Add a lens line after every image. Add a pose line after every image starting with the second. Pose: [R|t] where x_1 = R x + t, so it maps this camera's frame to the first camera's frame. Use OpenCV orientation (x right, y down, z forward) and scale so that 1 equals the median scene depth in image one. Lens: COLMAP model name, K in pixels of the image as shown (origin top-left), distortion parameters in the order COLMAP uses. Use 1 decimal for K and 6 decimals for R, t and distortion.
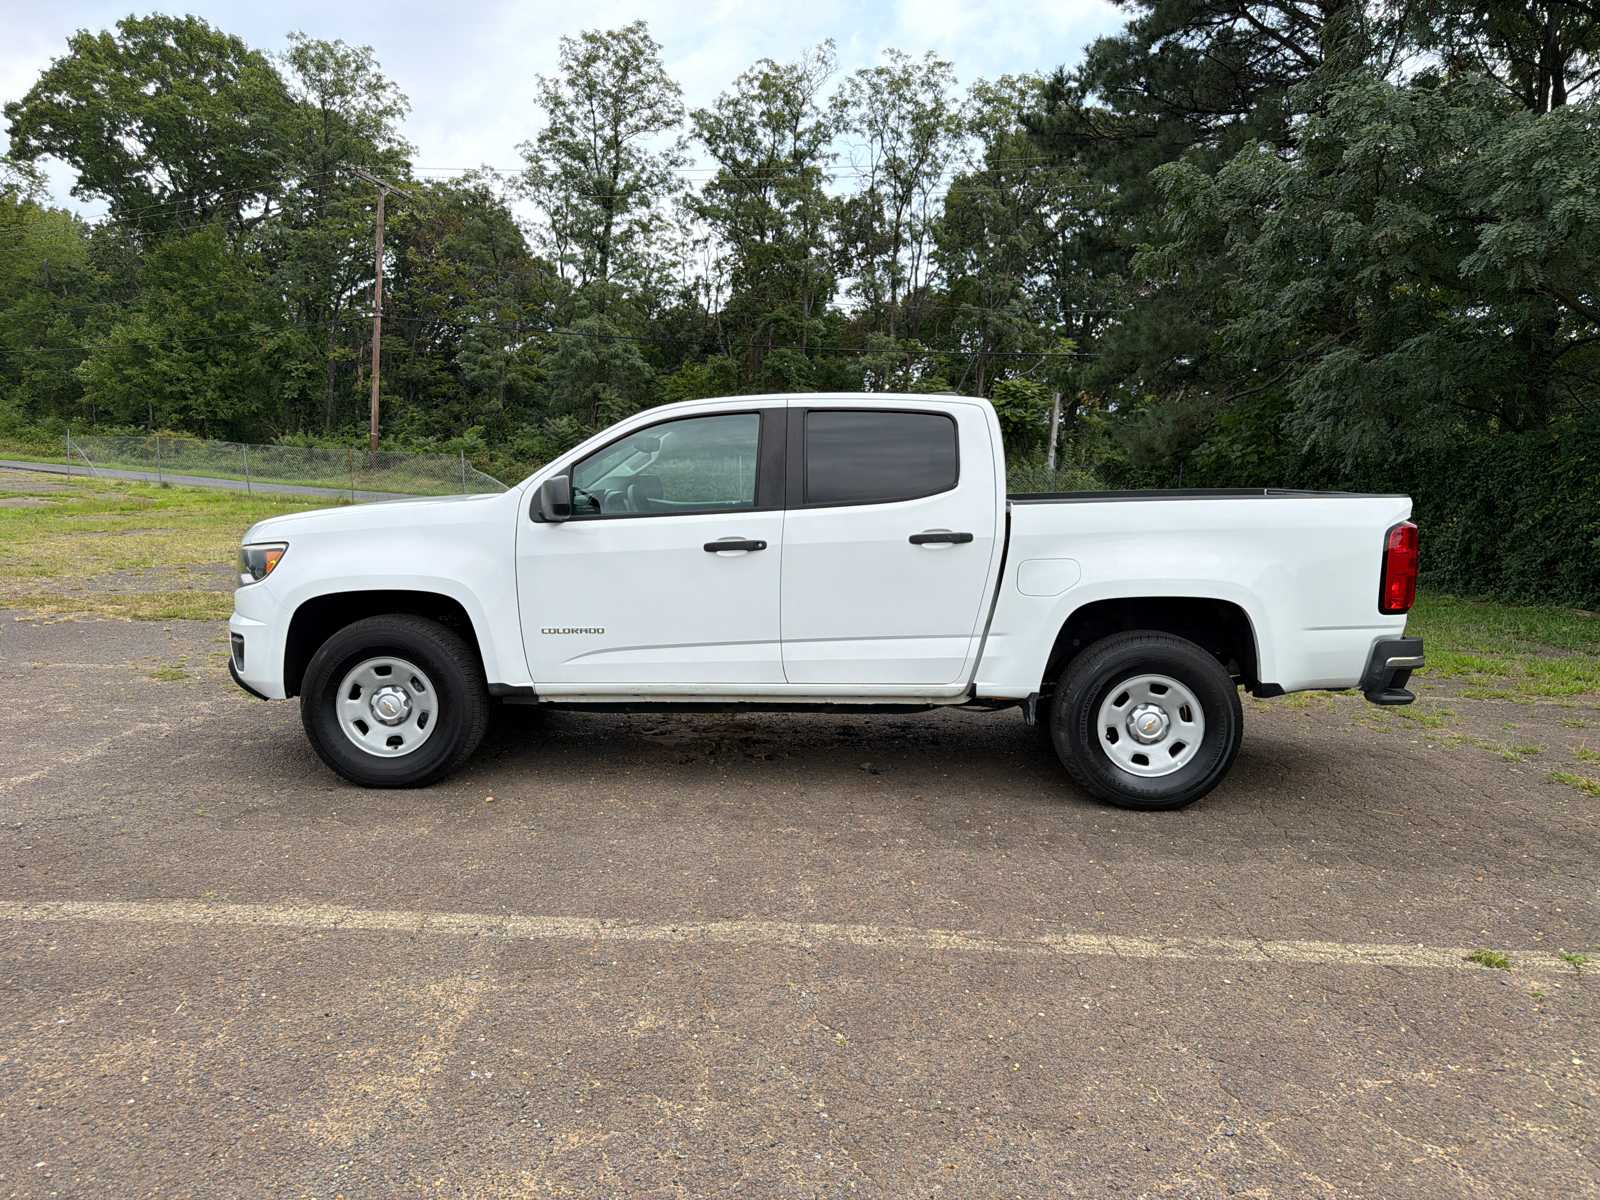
lens RADIAL K [[1139.2, 0, 796.9], [0, 1139.2, 602.5], [0, 0, 1]] dist [0.034935, -0.042155]
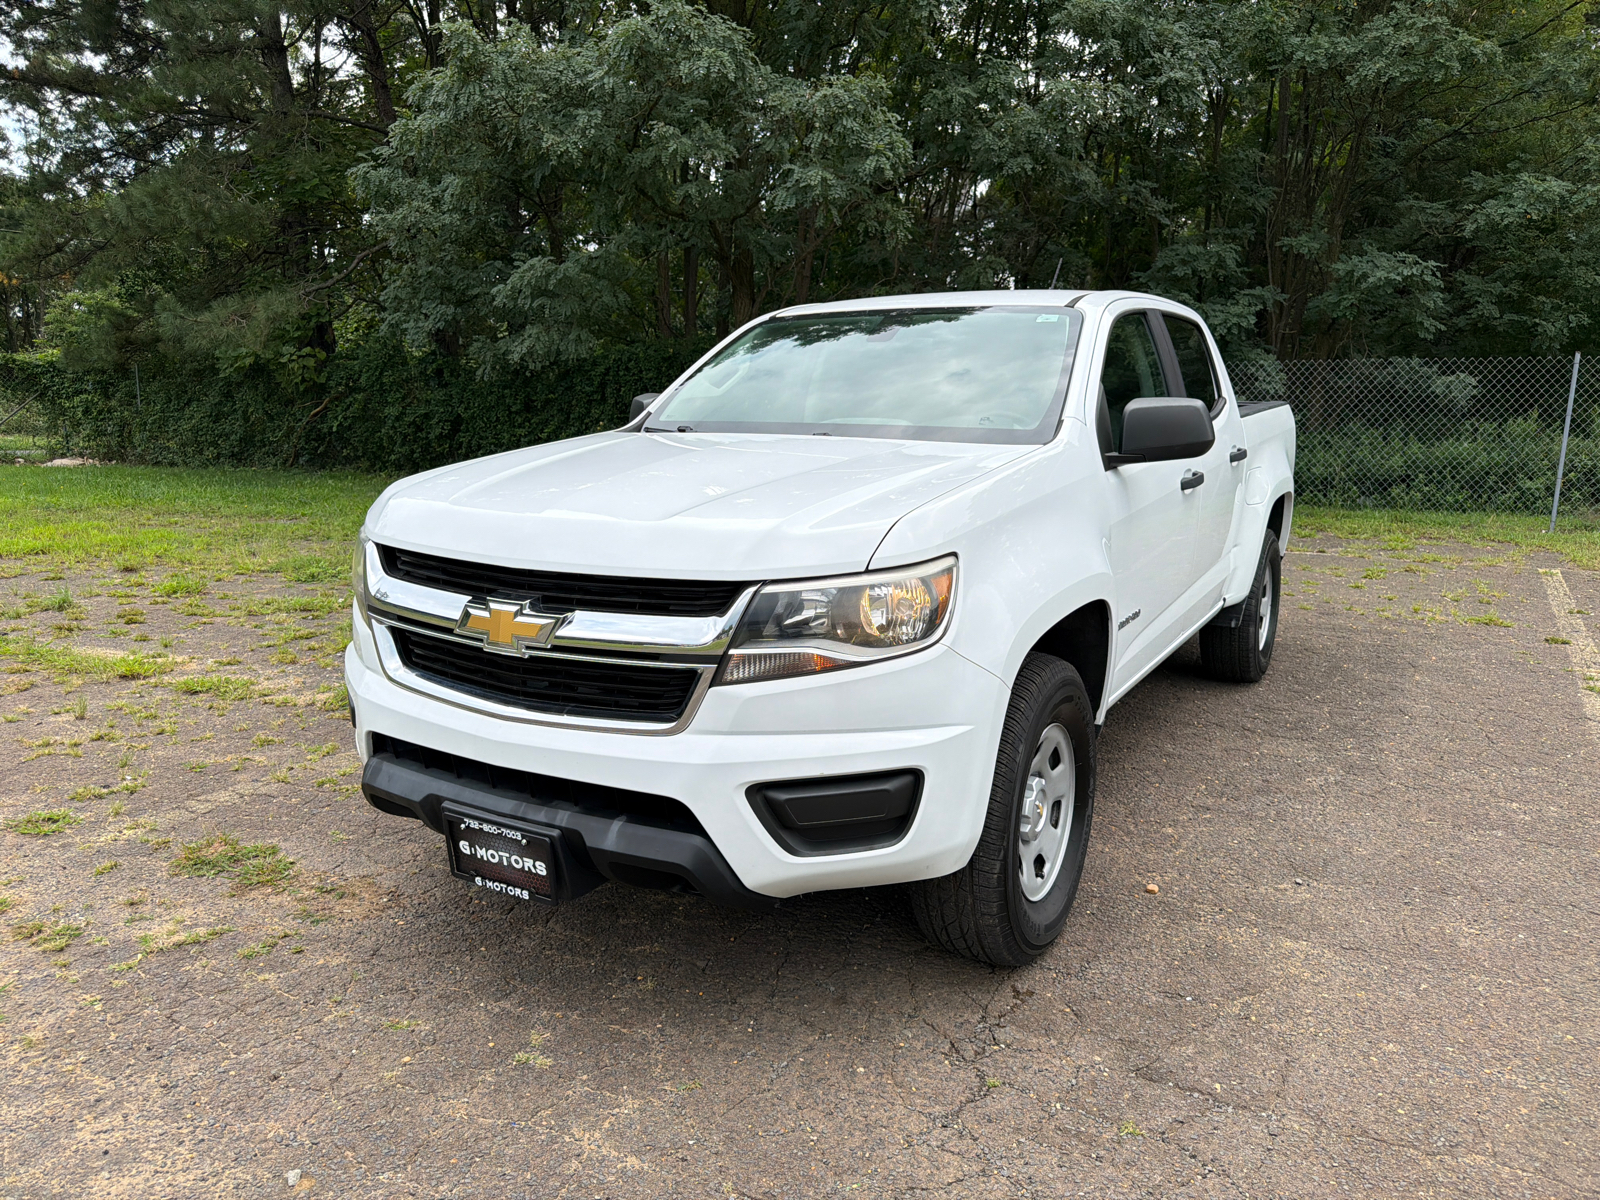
lens RADIAL K [[1144.2, 0, 799.2], [0, 1144.2, 600.3], [0, 0, 1]] dist [0.018919, -0.023178]
pose [[0.466157, -0.170571, 0.868103, -0.900378], [0.098069, 0.985153, 0.140908, -0.107369], [-0.879250, 0.019449, 0.475964, 0.840918]]
